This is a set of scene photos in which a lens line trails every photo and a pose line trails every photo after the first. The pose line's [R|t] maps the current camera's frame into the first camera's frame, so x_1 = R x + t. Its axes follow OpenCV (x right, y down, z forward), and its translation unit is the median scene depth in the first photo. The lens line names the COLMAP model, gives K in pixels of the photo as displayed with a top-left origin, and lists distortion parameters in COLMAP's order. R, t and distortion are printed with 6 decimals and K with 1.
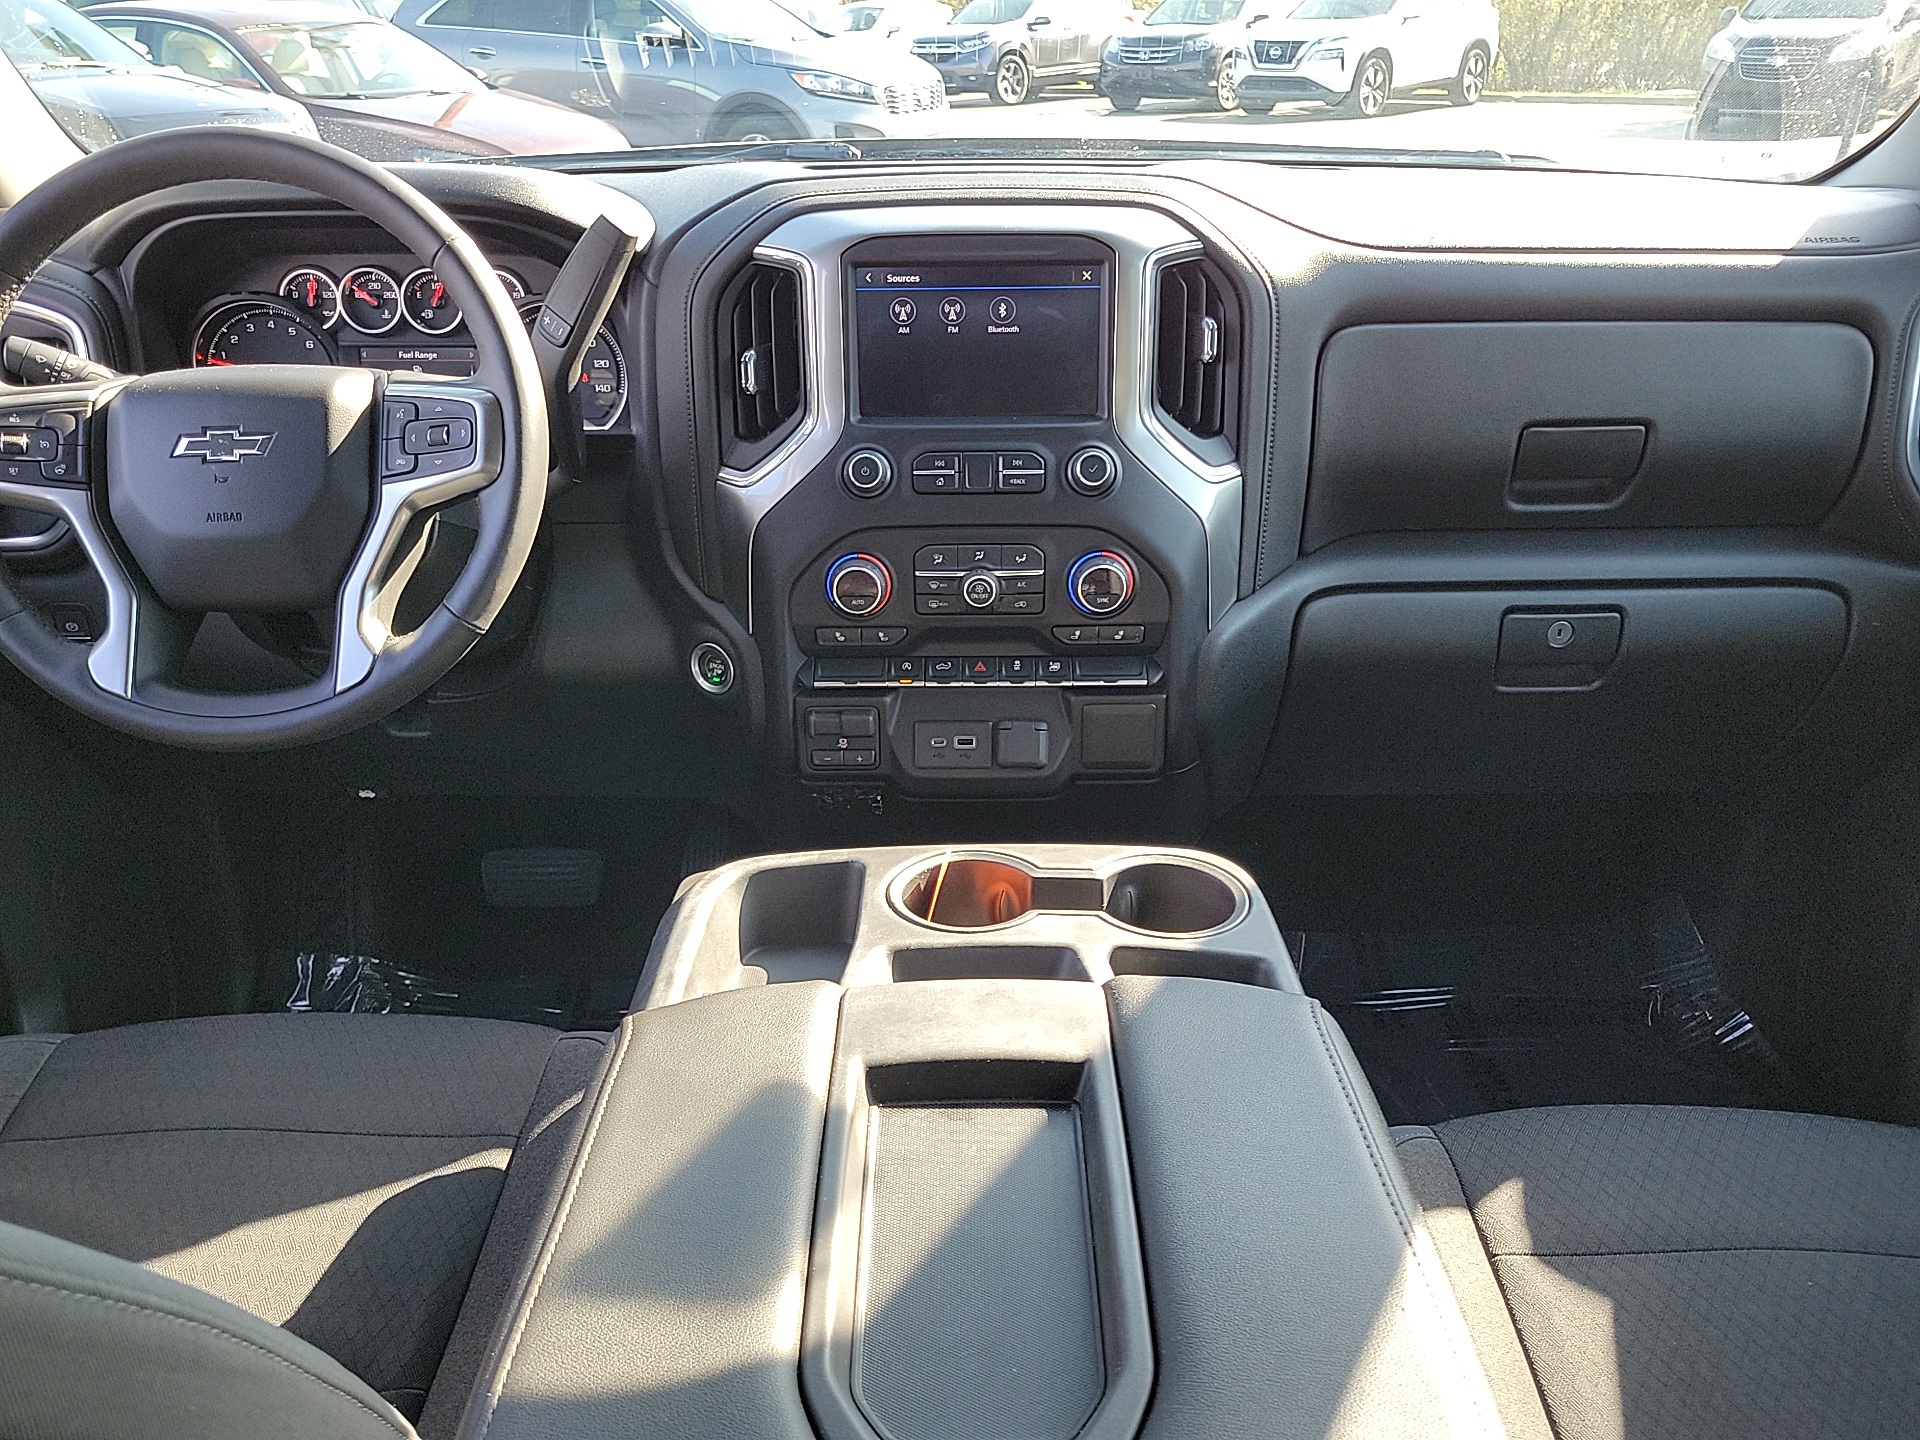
lens RADIAL K [[1538.8, 0, 959.5], [0, 1538.8, 715.9], [0, 0, 1]] dist [0.062958, -0.044834]
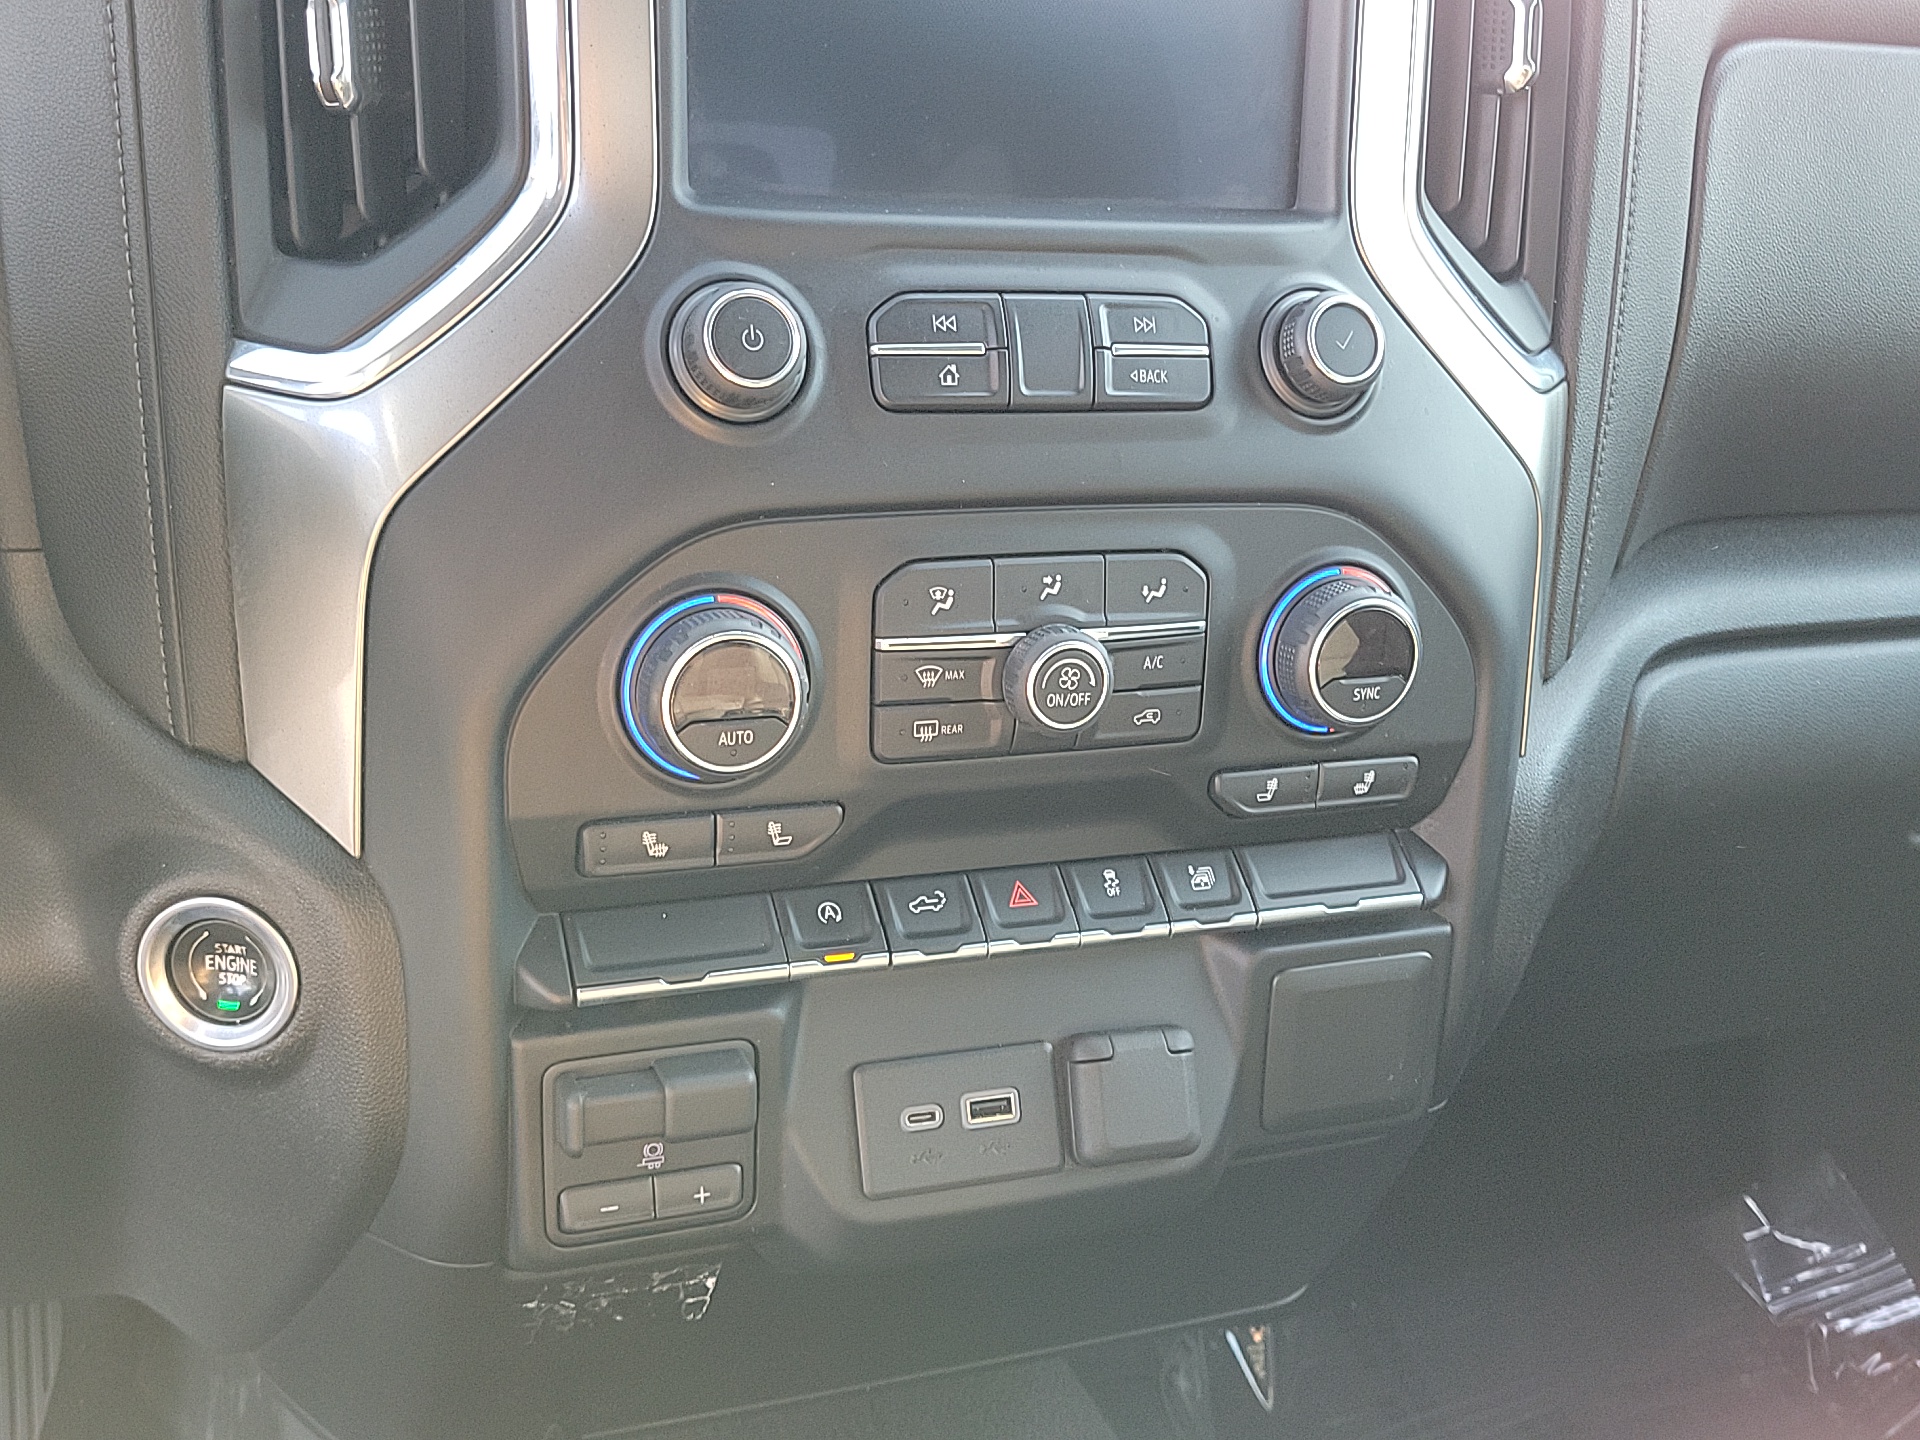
lens RADIAL K [[1971.6, 0, 913.3], [0, 1971.6, 724.9], [0, 0, 1]] dist [0.043635, -0.021245]
pose [[0.928045, -0.057992, 0.367927, -0.181907], [0.083855, 0.994976, -0.054687, -0.049368], [-0.362907, 0.081604, 0.928245, 0.583150]]
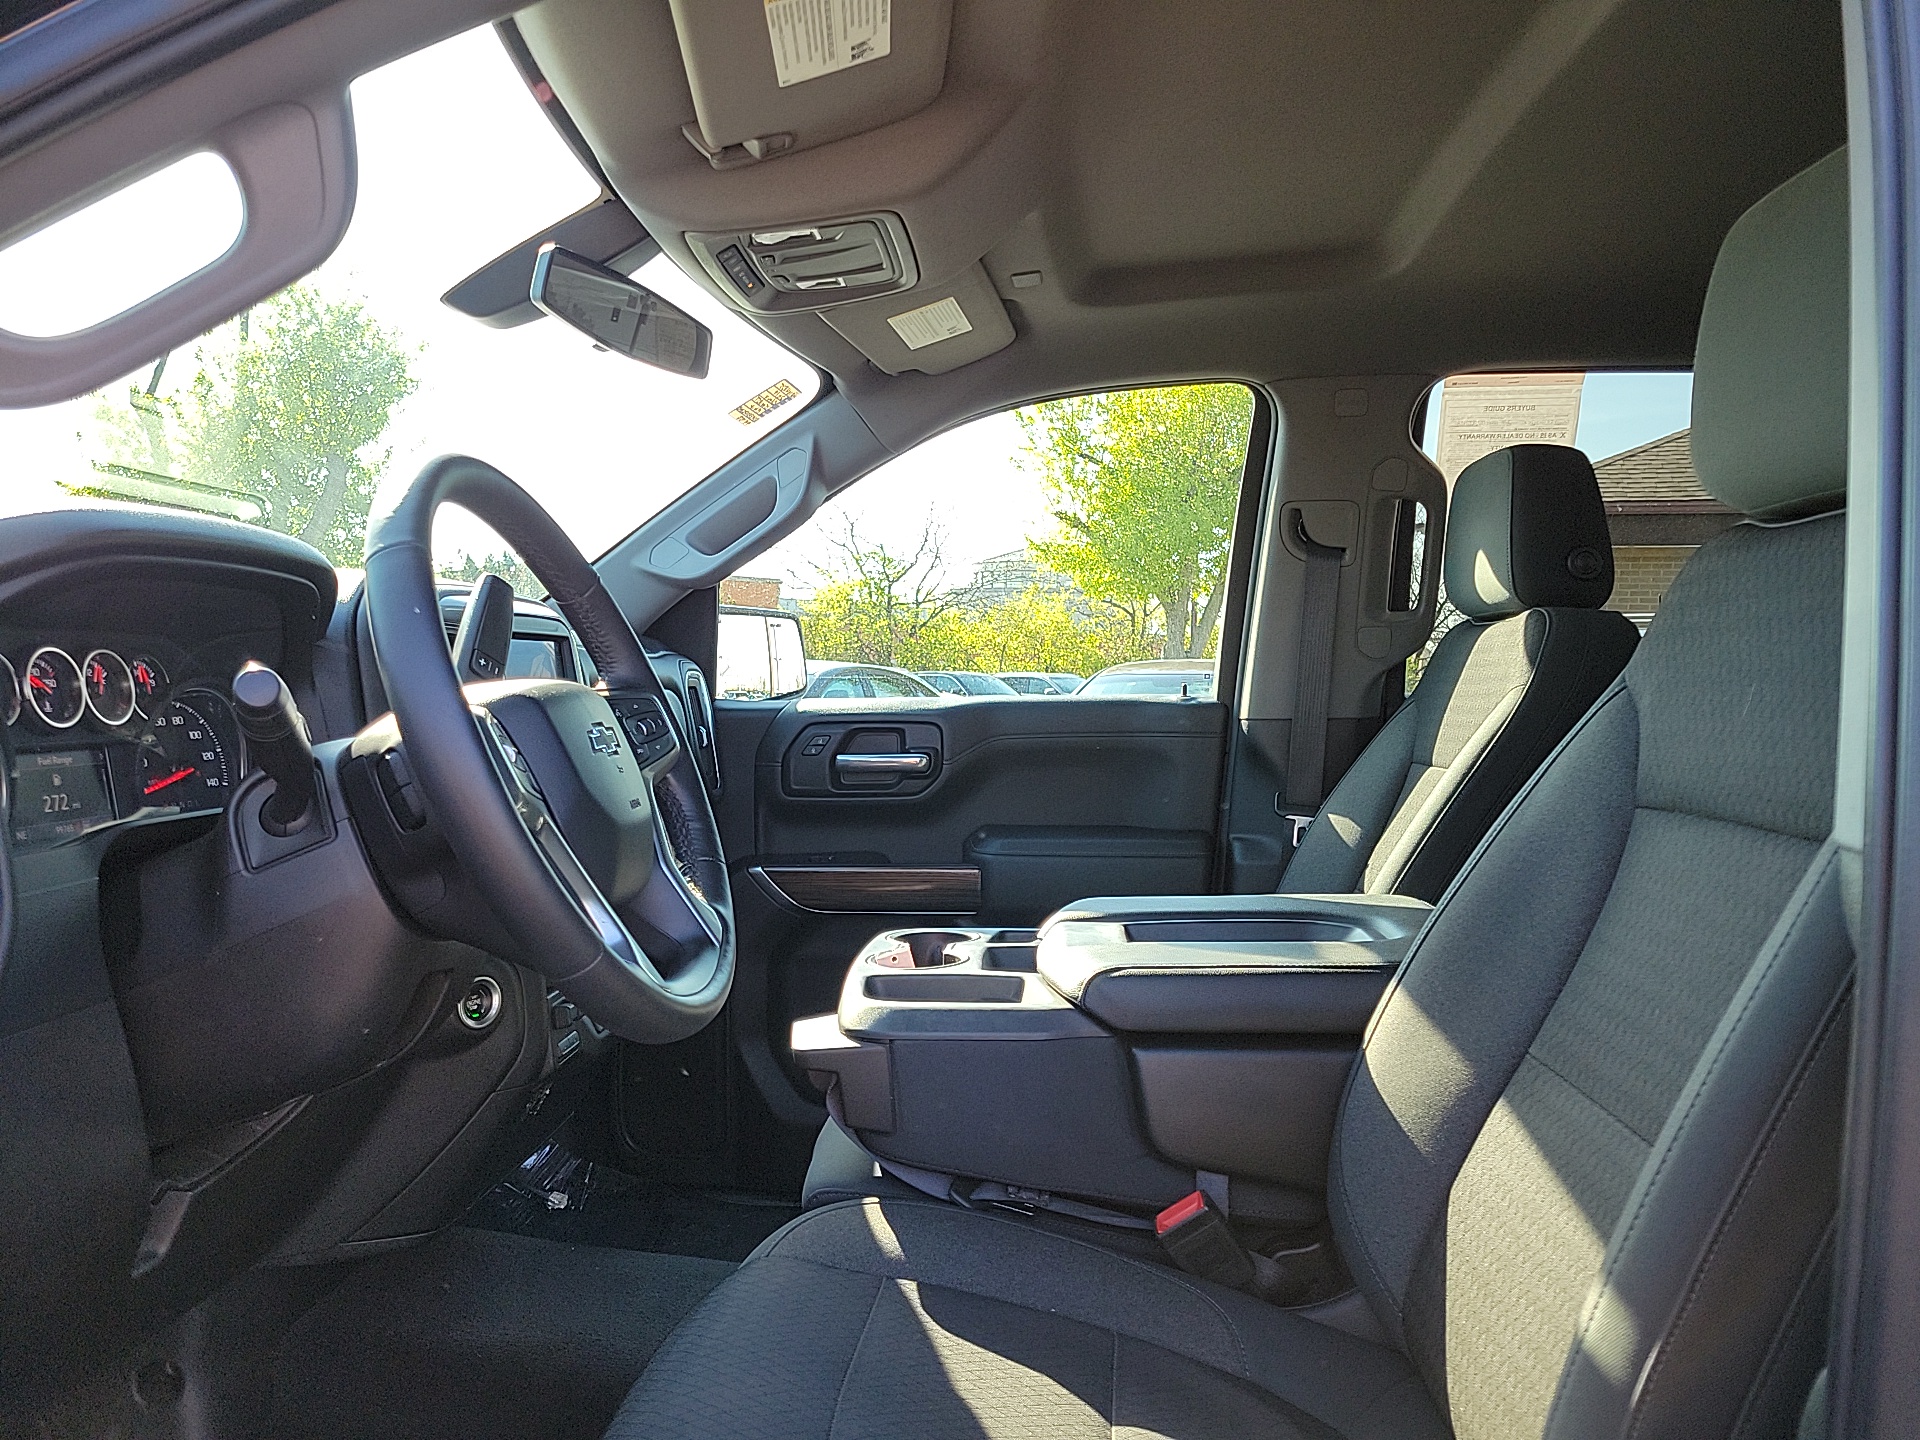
lens RADIAL K [[1413.6, 0, 940.7], [0, 1413.6, 713.3], [0, 0, 1]] dist [0.064922, -0.054586]
pose [[0.063781, -0.017153, 0.997816, -1.131942], [0.407549, 0.913125, -0.010353, -0.074720], [-0.910953, 0.407319, 0.065231, 0.601274]]
